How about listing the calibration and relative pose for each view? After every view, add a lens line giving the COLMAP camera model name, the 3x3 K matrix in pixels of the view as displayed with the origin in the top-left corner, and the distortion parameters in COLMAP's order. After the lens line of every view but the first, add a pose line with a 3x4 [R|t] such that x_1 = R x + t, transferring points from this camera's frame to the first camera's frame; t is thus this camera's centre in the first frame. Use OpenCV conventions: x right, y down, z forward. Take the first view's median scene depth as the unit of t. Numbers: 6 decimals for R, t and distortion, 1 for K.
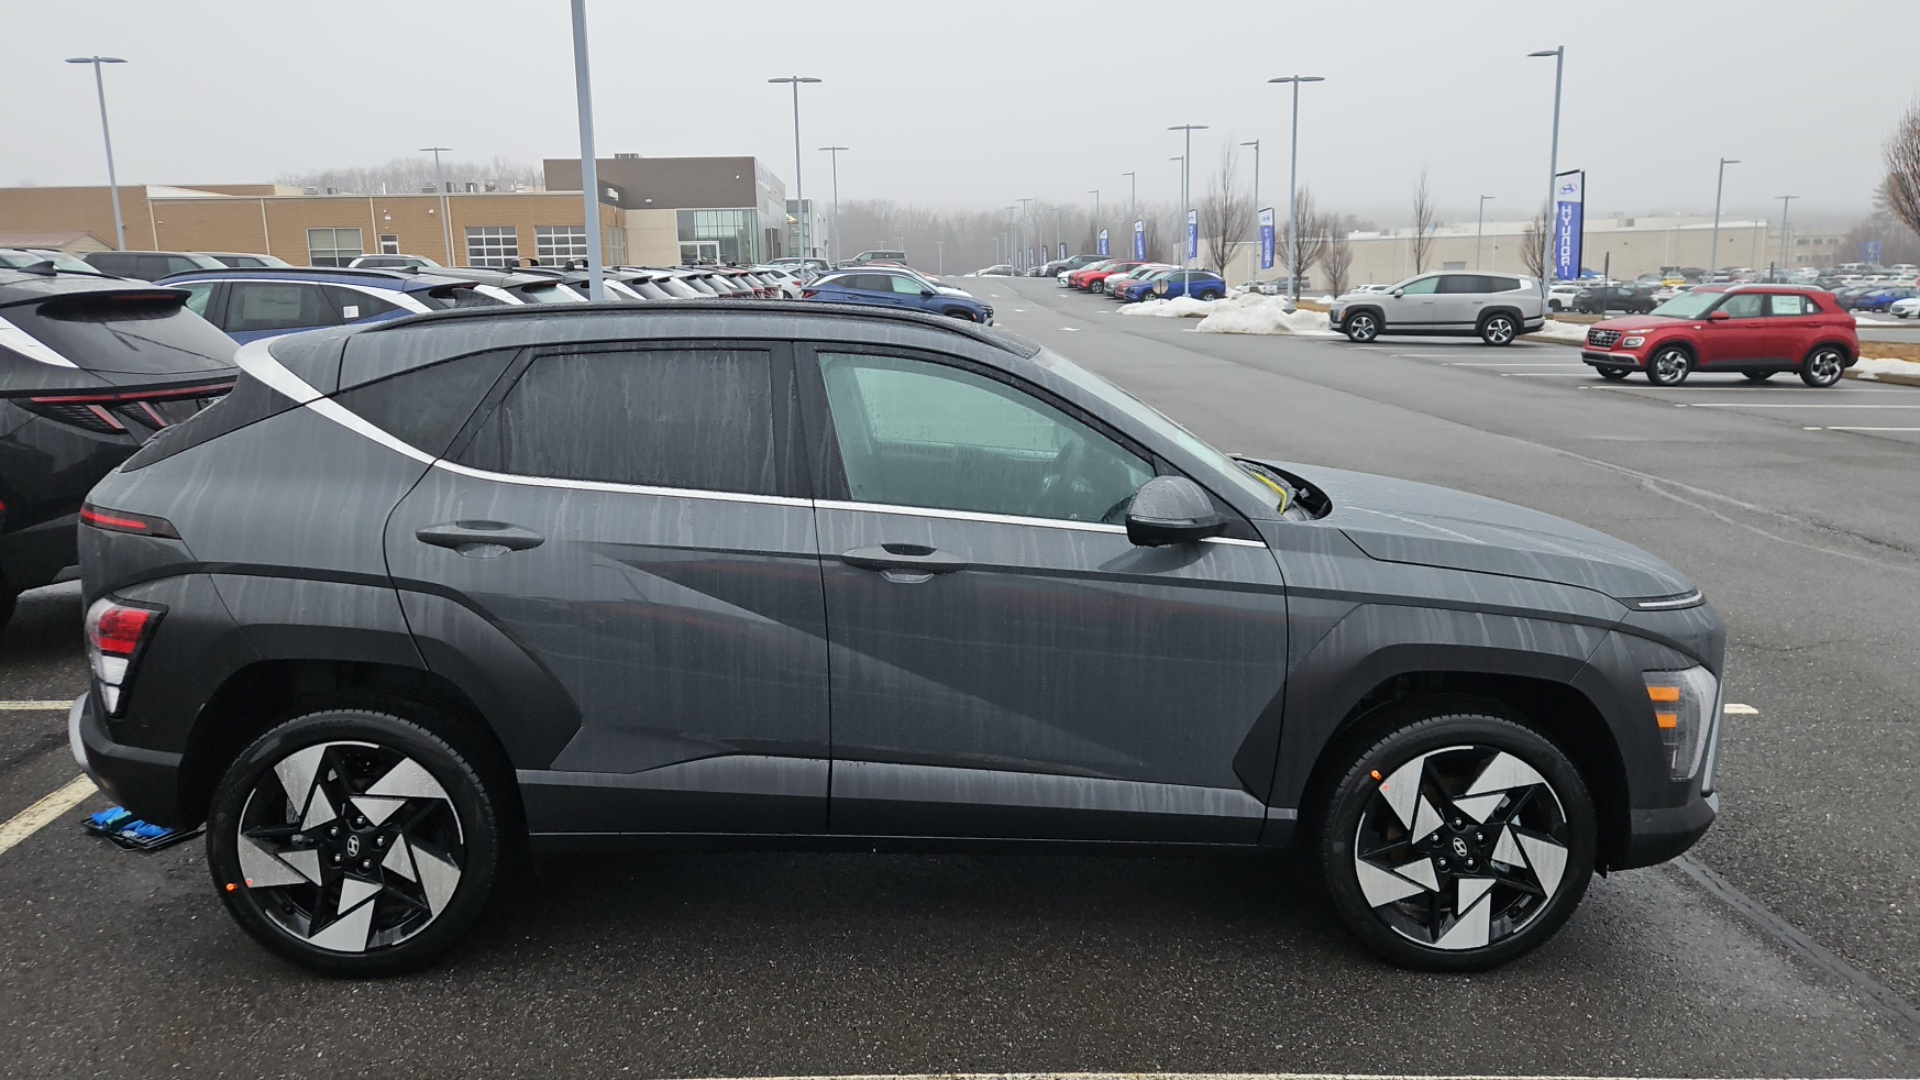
lens RADIAL K [[1386.5, 0, 954.5], [0, 1386.5, 550.4], [0, 0, 1]] dist [0.117063, -0.126770]
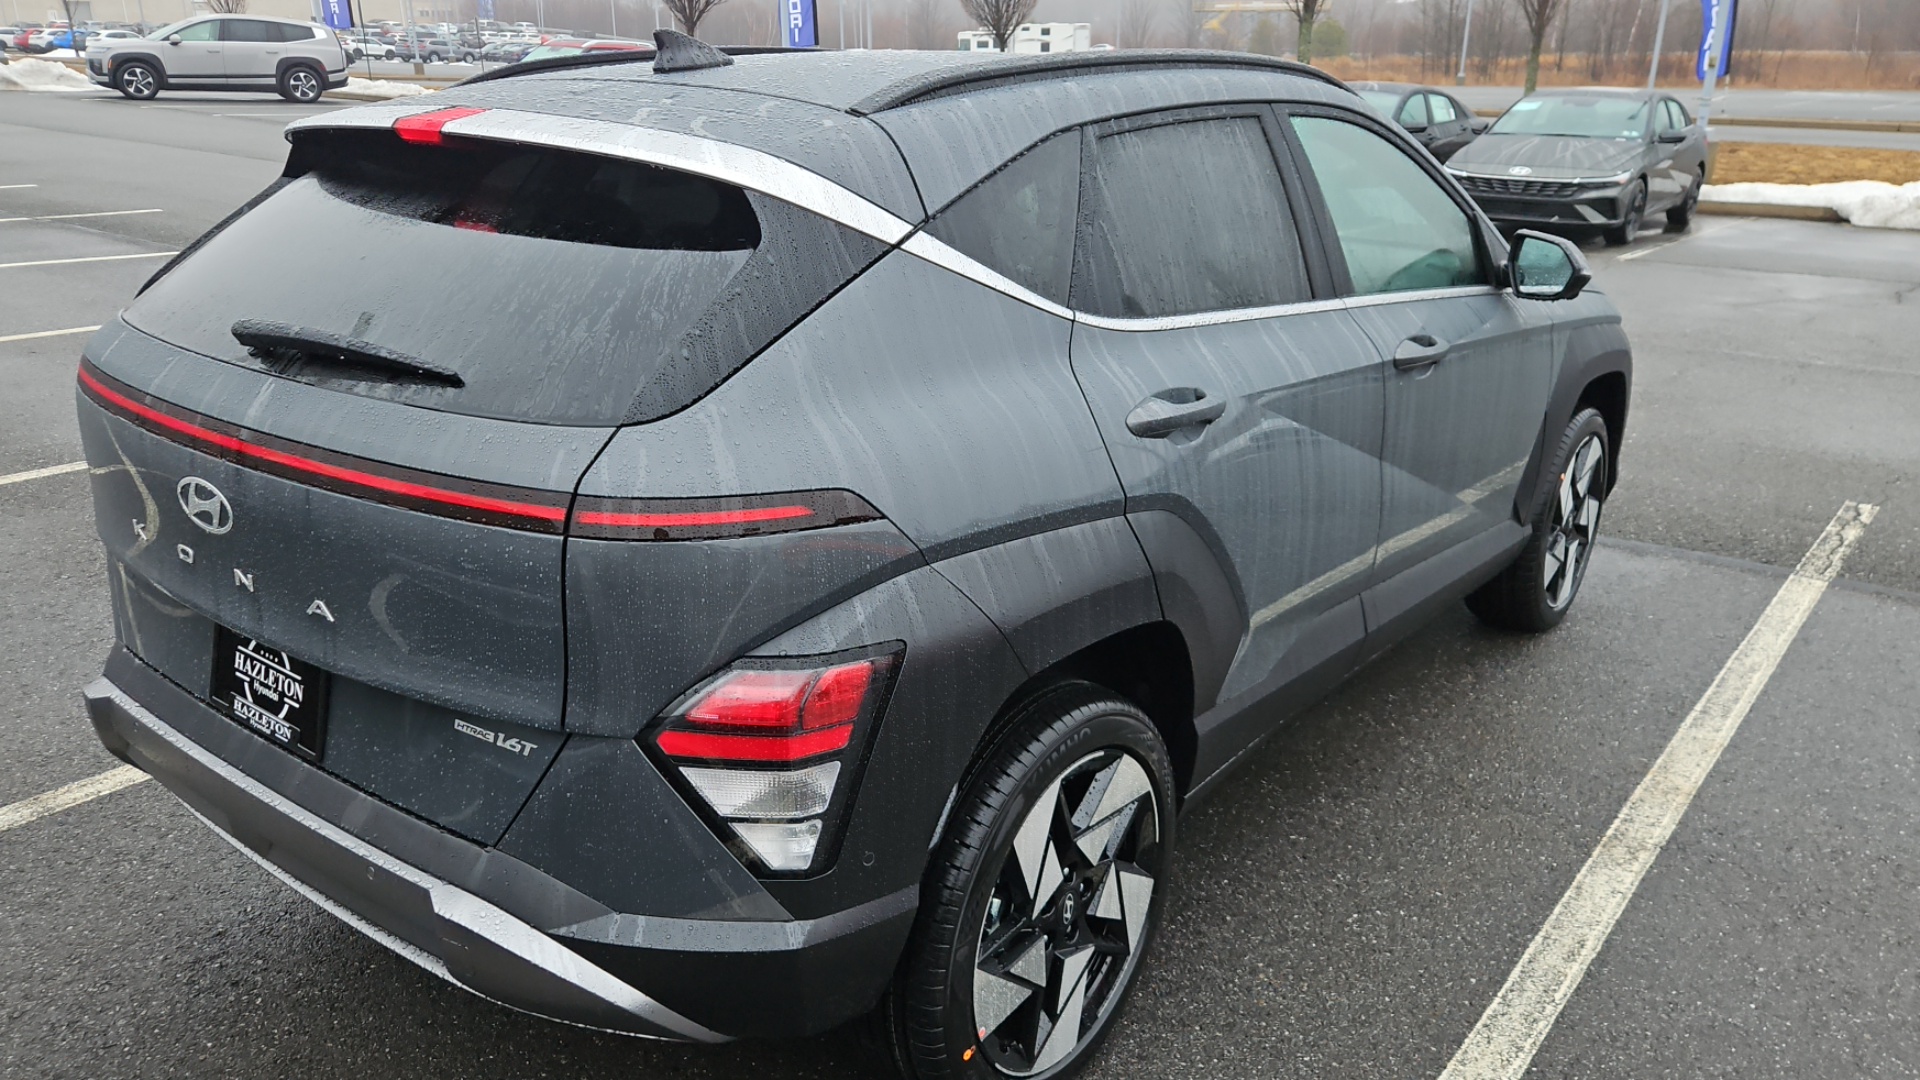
lens RADIAL K [[1386.5, 0, 954.5], [0, 1386.5, 550.4], [0, 0, 1]] dist [0.117063, -0.126770]
pose [[0.638764, -0.250046, 0.727639, -0.092036], [0.129245, 0.967151, 0.218894, -0.010856], [-0.758470, -0.045778, 0.650098, 0.063547]]
